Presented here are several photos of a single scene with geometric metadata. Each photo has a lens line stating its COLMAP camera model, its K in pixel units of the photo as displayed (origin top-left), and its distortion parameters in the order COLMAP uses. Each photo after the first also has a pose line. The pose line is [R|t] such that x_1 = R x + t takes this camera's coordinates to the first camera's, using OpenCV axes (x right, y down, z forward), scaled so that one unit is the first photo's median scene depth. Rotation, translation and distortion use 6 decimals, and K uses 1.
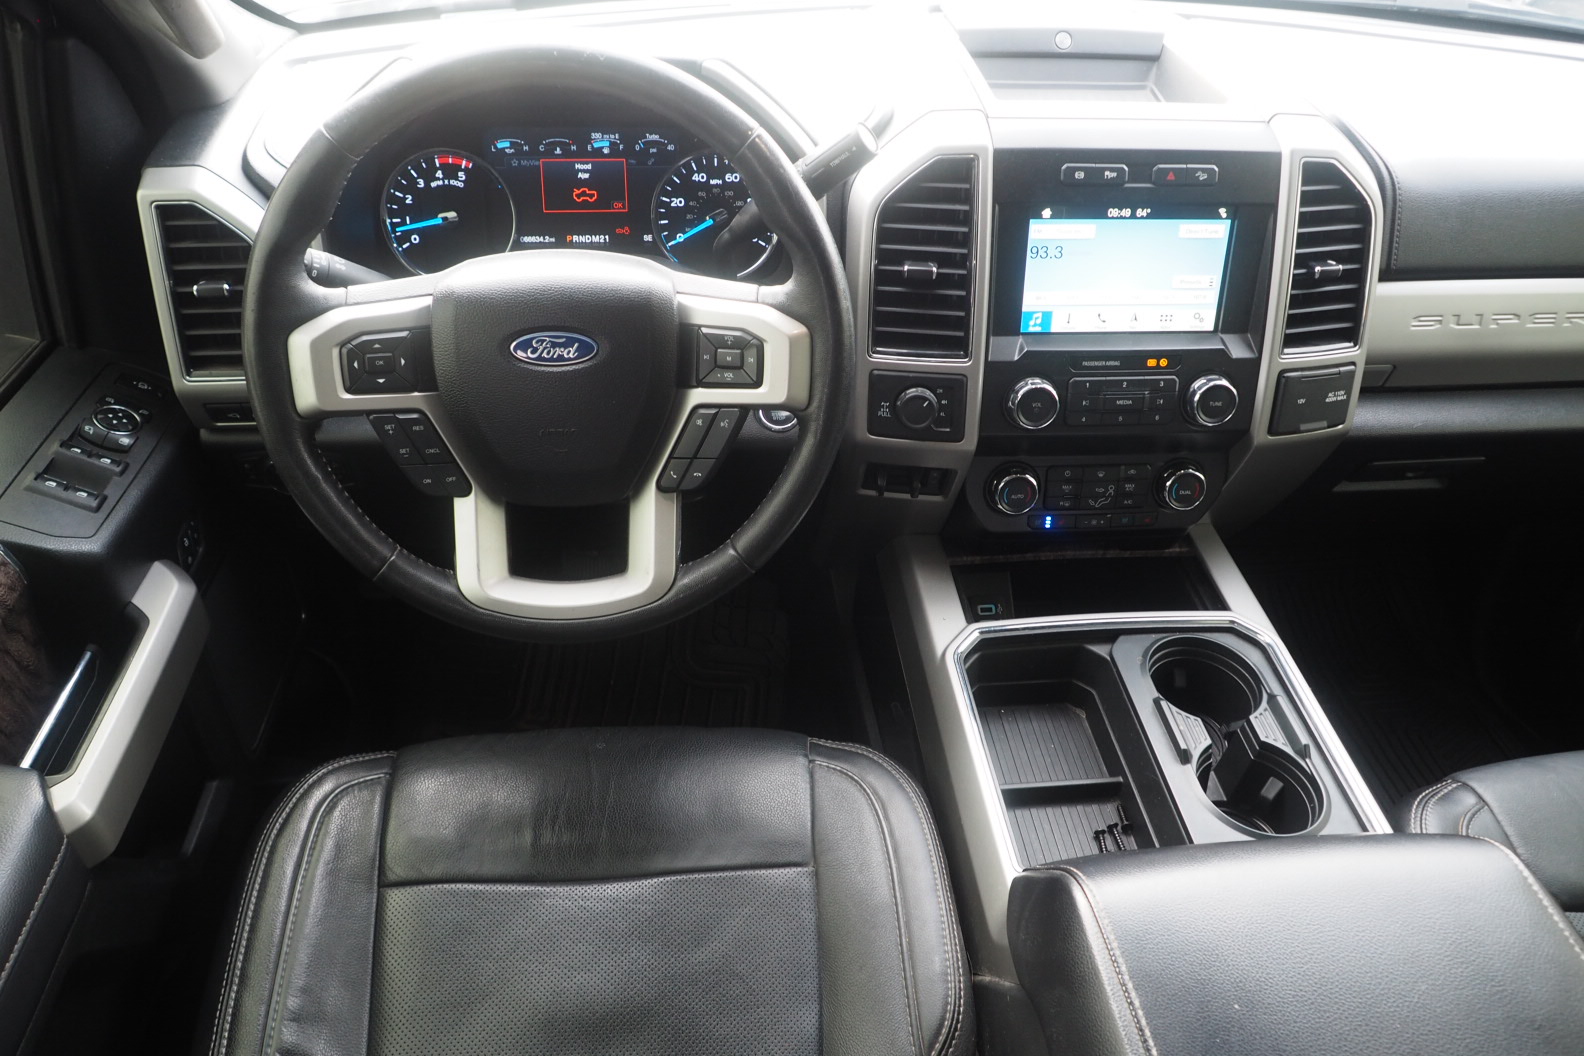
lens RADIAL K [[1113.5, 0, 798.0], [0, 1113.5, 534.2], [0, 0, 1]] dist [-0.035339, 0.007575]
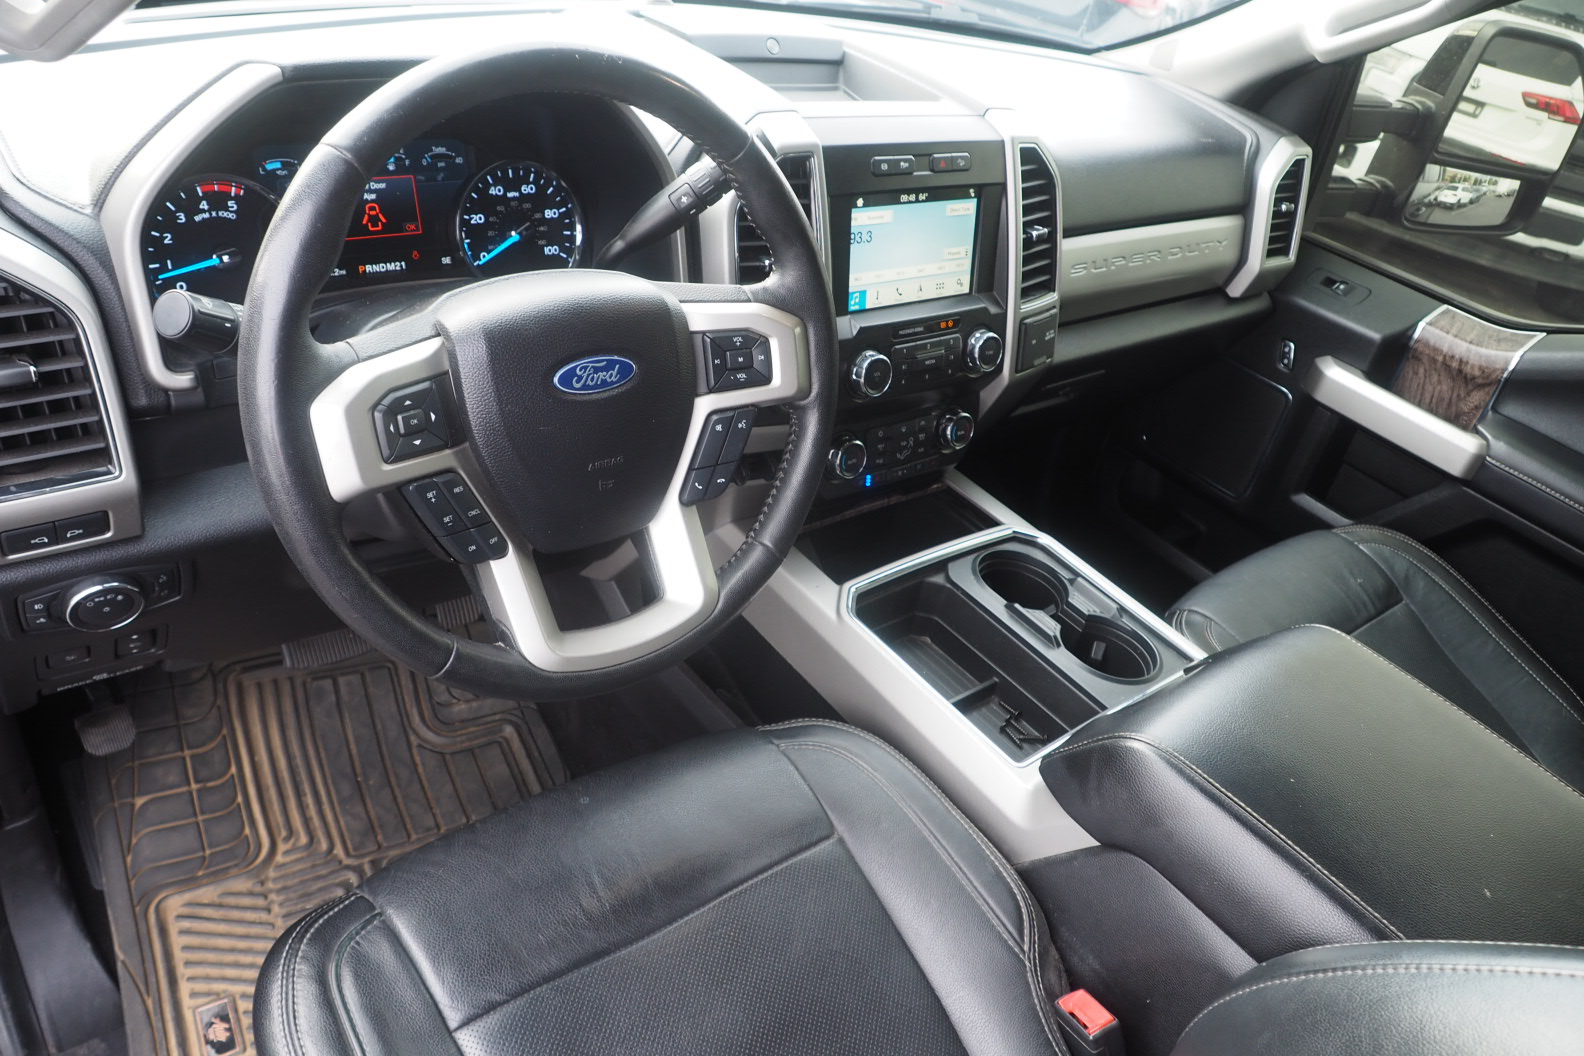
lens RADIAL K [[1113.5, 0, 802.4], [0, 1113.5, 535.7], [0, 0, 1]] dist [-0.035339, 0.007575]
pose [[0.827956, -0.216803, 0.517189, -0.455888], [0.218240, 0.974112, 0.058967, -0.040606], [-0.516585, 0.064049, 0.853837, 0.096757]]
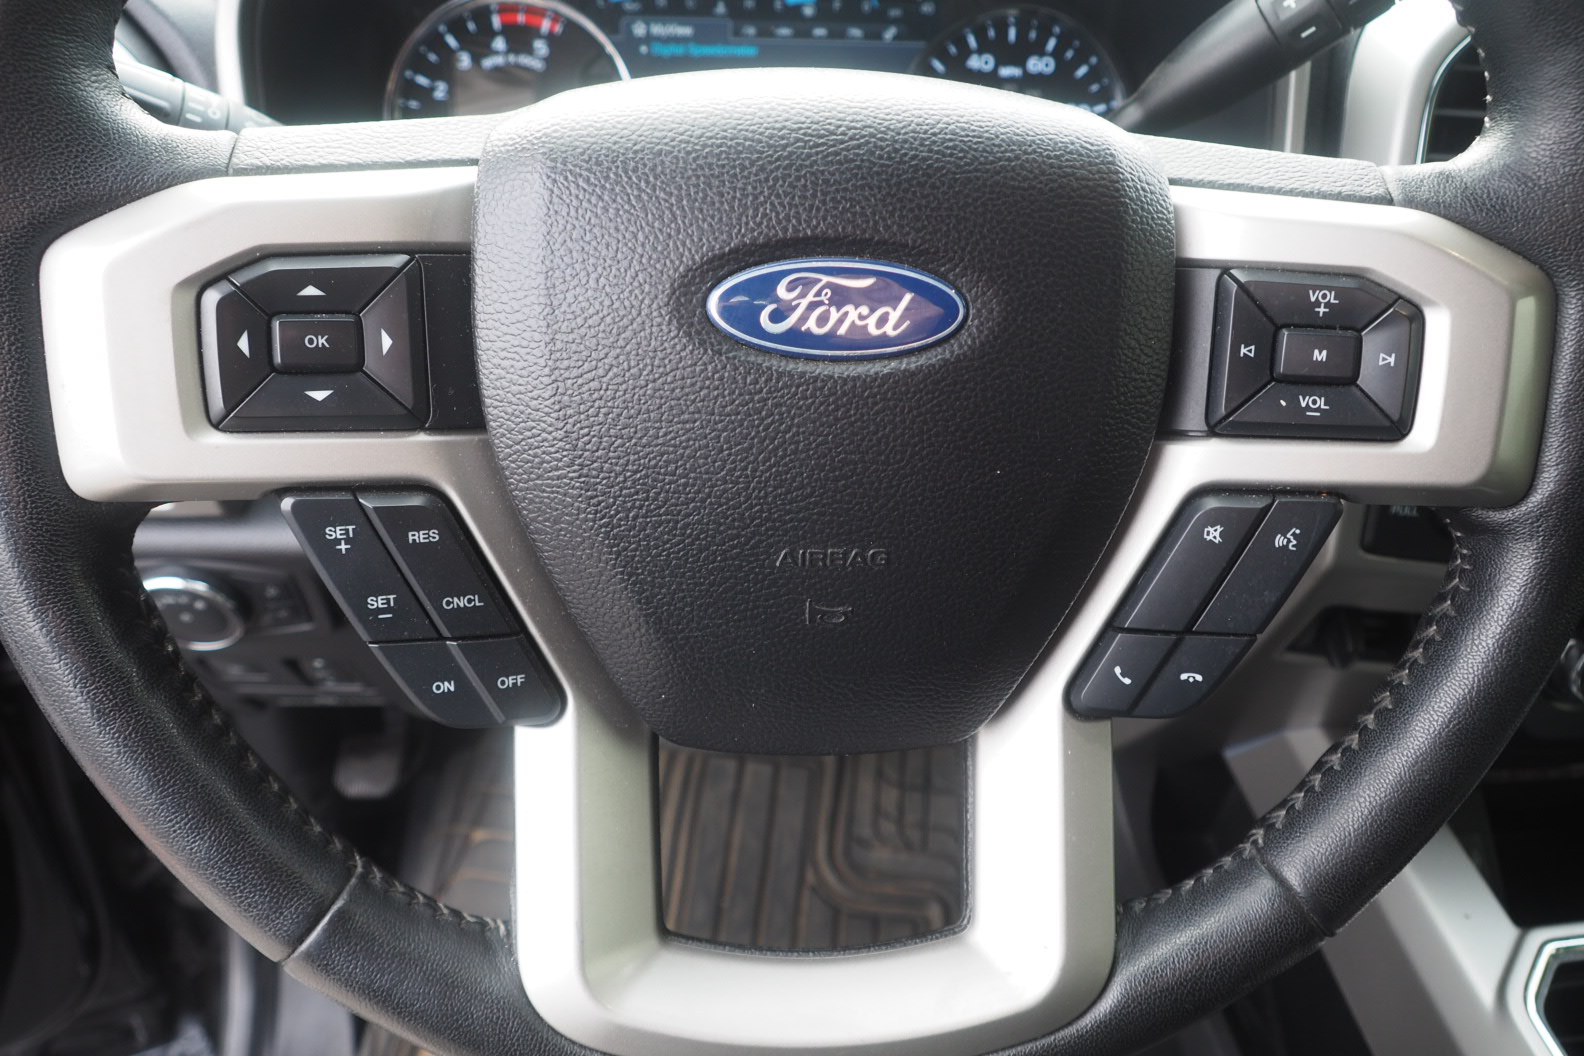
lens RADIAL K [[1113.5, 0, 793.8], [0, 1113.5, 536.3], [0, 0, 1]] dist [-0.035339, 0.007575]
pose [[0.999338, 0.018774, -0.031169, -0.171267], [-0.020946, 0.997263, -0.070902, -0.058265], [0.029753, 0.071508, 0.996996, 0.520932]]
